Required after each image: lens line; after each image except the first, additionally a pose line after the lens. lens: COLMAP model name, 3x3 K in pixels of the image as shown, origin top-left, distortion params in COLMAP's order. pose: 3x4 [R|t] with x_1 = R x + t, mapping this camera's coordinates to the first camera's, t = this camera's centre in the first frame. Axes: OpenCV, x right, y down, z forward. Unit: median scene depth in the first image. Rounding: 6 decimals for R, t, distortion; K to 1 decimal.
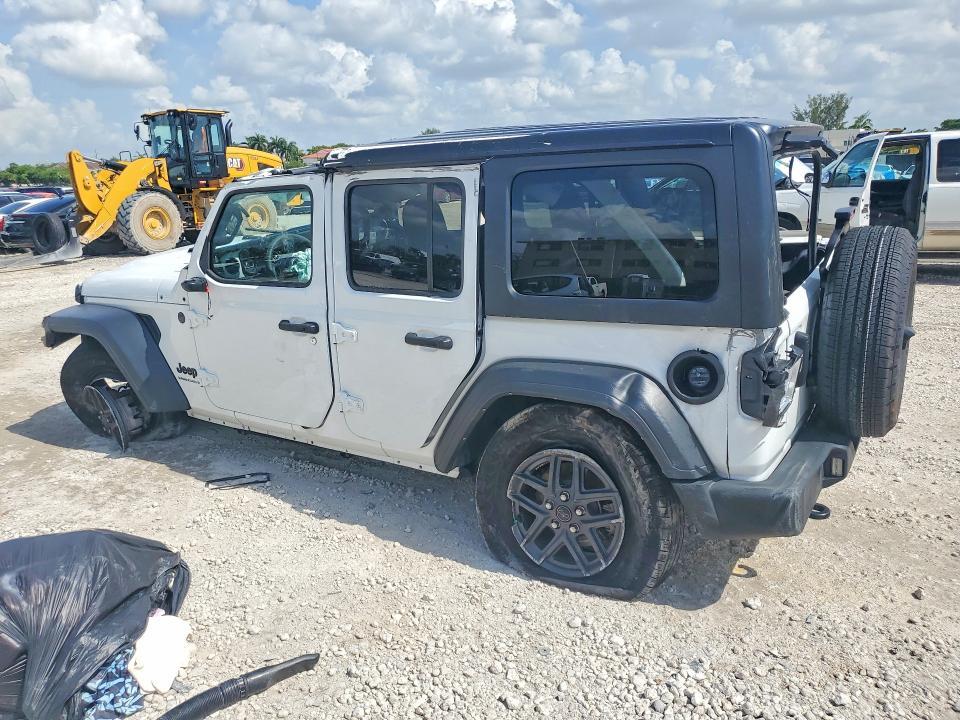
lens RADIAL K [[836.9, 0, 480.0], [0, 836.9, 360.0], [0, 0, 1]] dist [0.011629, 0.007362]
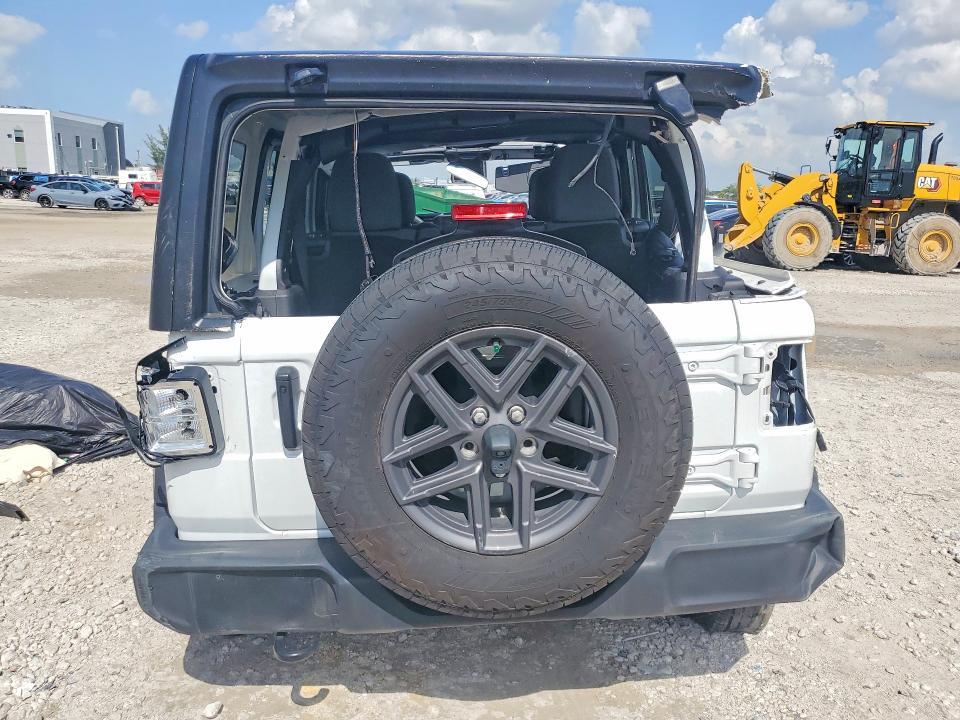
lens RADIAL K [[836.9, 0, 480.0], [0, 836.9, 360.0], [0, 0, 1]] dist [0.011629, 0.007362]
pose [[0.509385, 0.219753, -0.832007, 0.247191], [-0.248927, 0.963138, 0.101985, -0.034479], [0.823749, 0.155160, 0.545311, 0.186274]]
